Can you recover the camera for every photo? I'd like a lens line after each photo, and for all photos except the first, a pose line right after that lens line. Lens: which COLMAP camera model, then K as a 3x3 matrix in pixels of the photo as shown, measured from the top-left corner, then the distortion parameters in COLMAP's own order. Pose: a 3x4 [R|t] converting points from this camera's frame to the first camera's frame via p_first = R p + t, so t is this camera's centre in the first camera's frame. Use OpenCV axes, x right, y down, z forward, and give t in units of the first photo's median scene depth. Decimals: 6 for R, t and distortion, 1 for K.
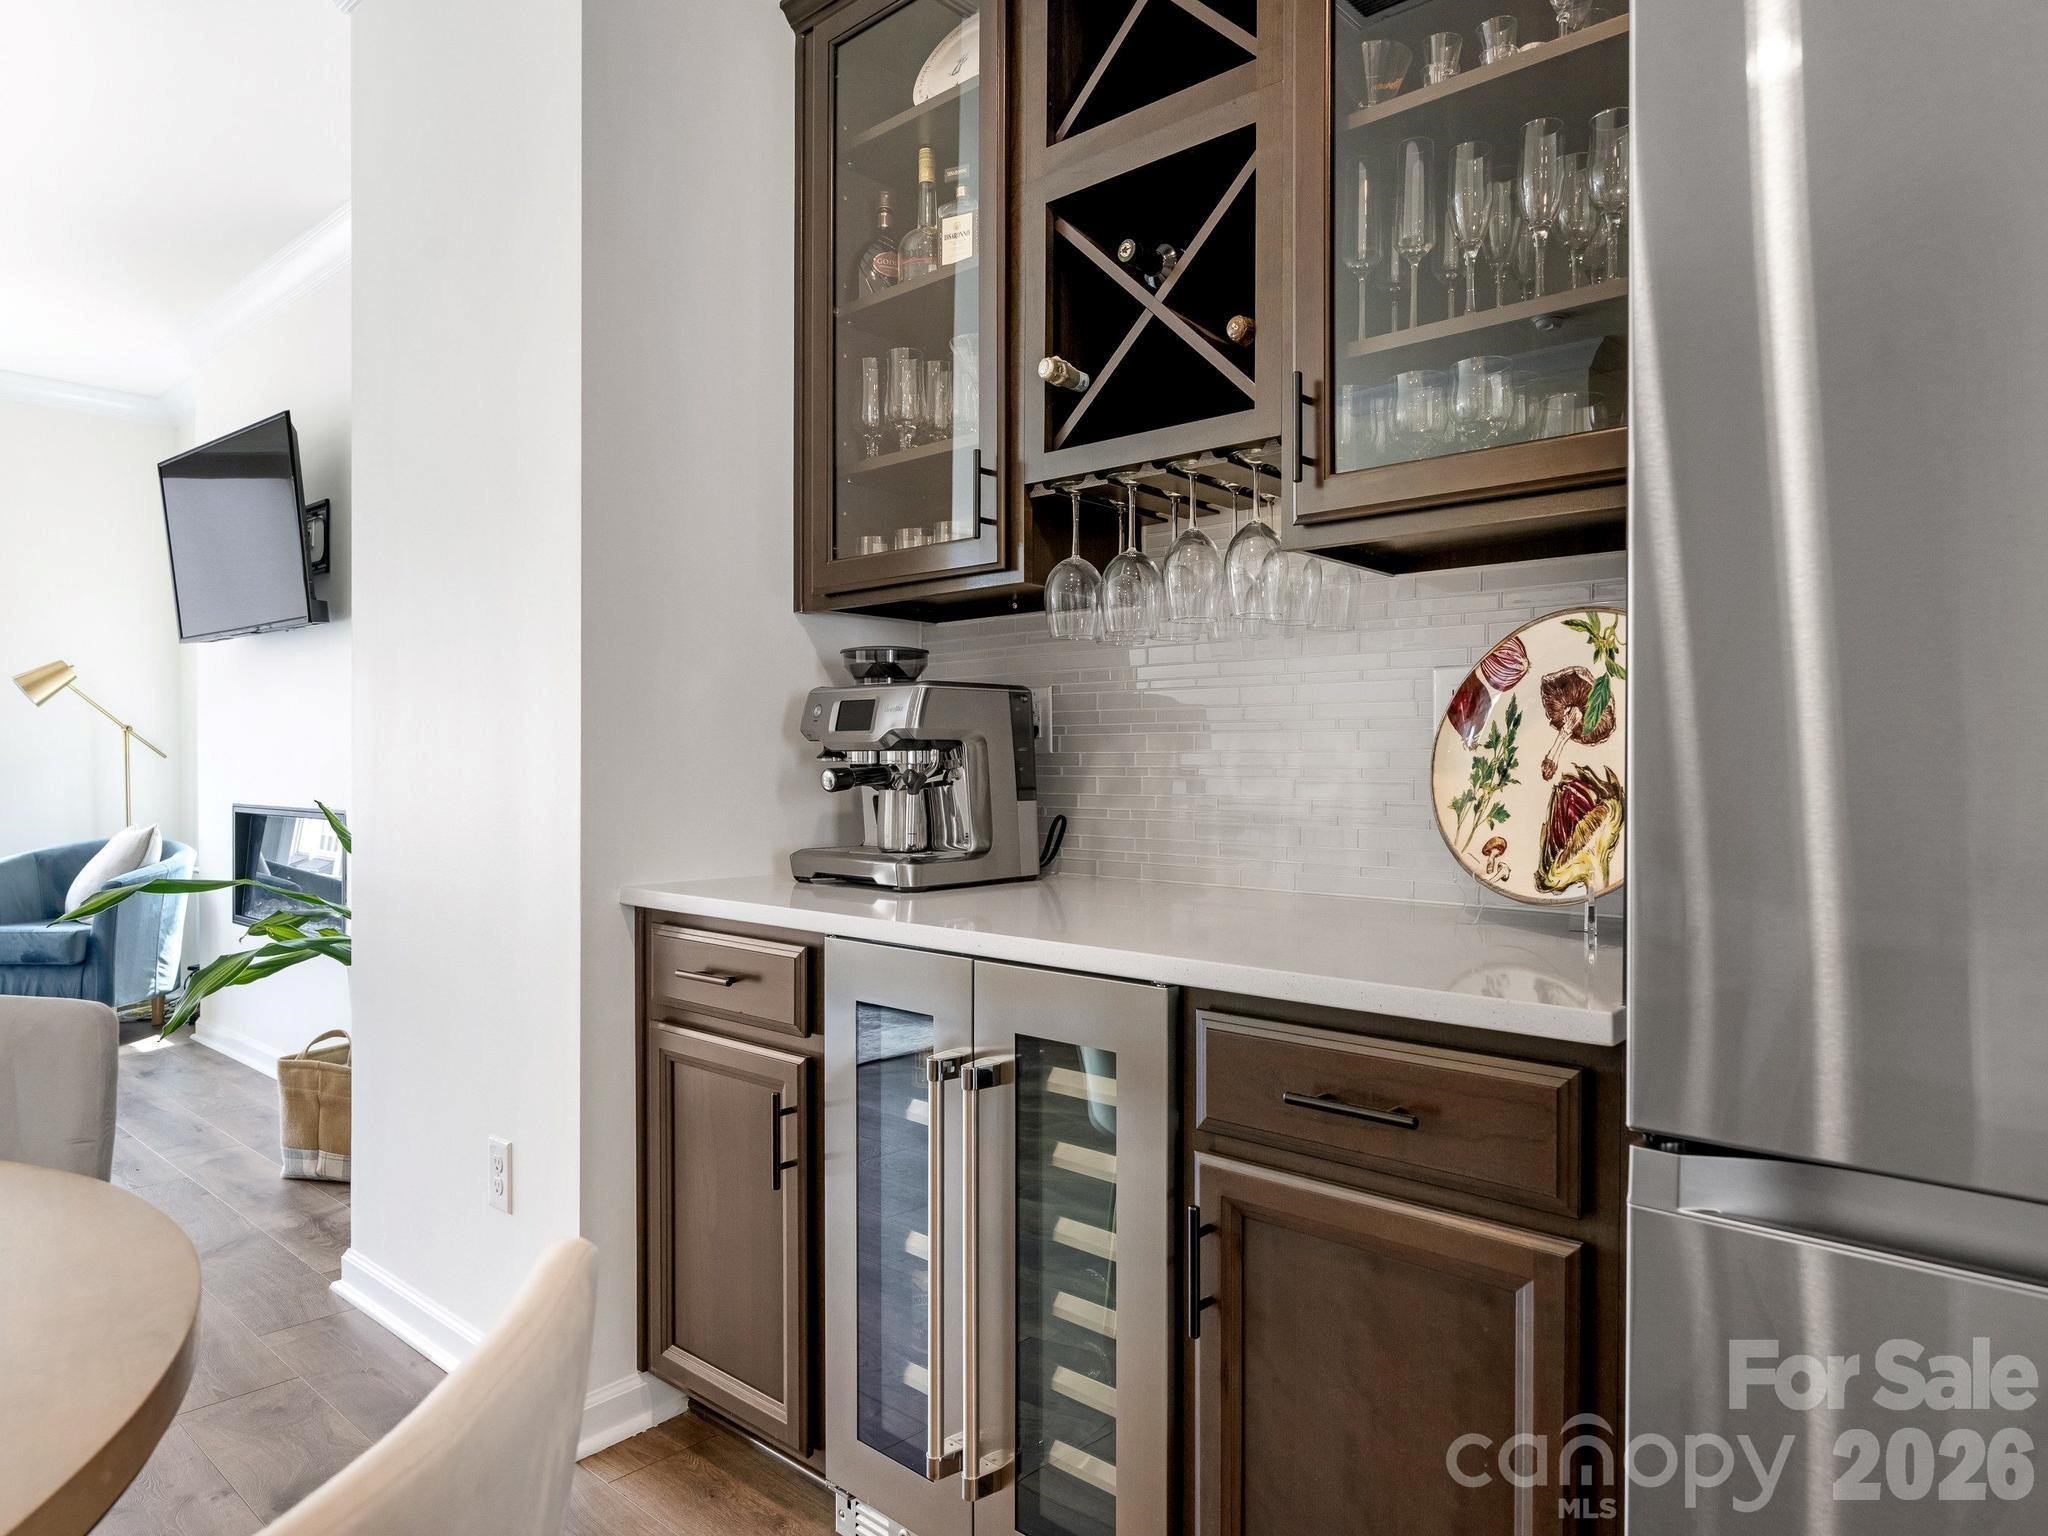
lens RADIAL K [[1224.5, 0, 1024.0], [0, 1224.5, 768.0], [0, 0, 1]] dist [-0.000013, 0.000673]
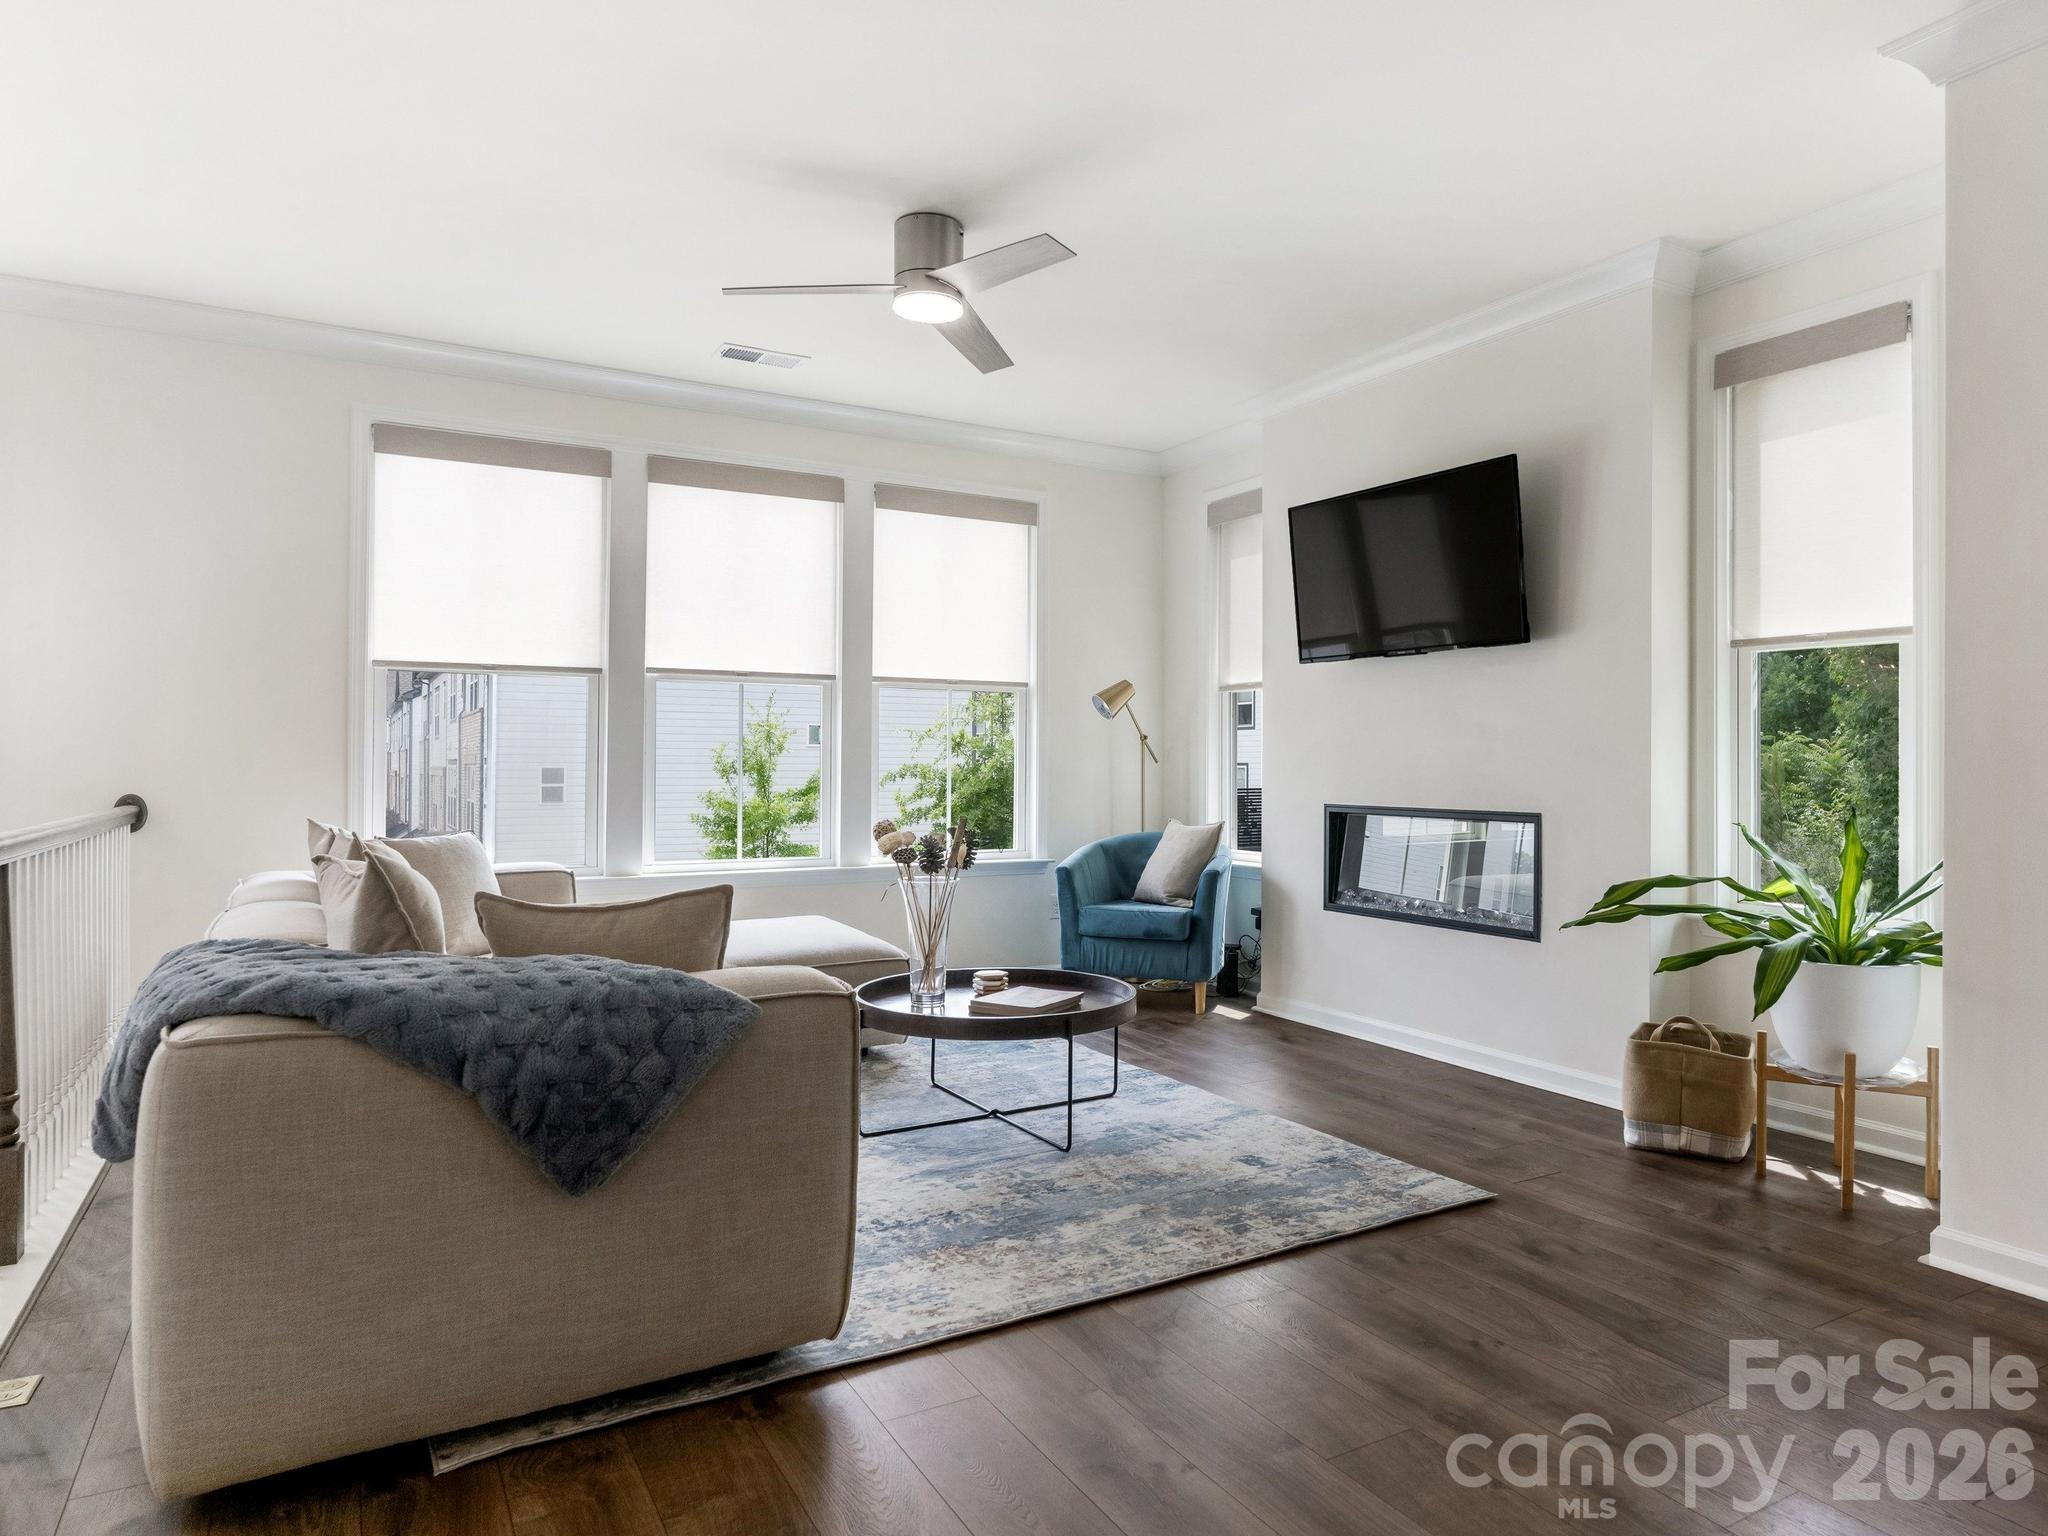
lens RADIAL K [[1224.5, 0, 1024.0], [0, 1224.5, 768.0], [0, 0, 1]] dist [-0.000013, 0.000673]
pose [[0.941977, 0.004819, -0.335642, -0.529891], [-0.006883, 0.999964, -0.004960, 0.002398], [0.335606, 0.006983, 0.941976, -0.154441]]
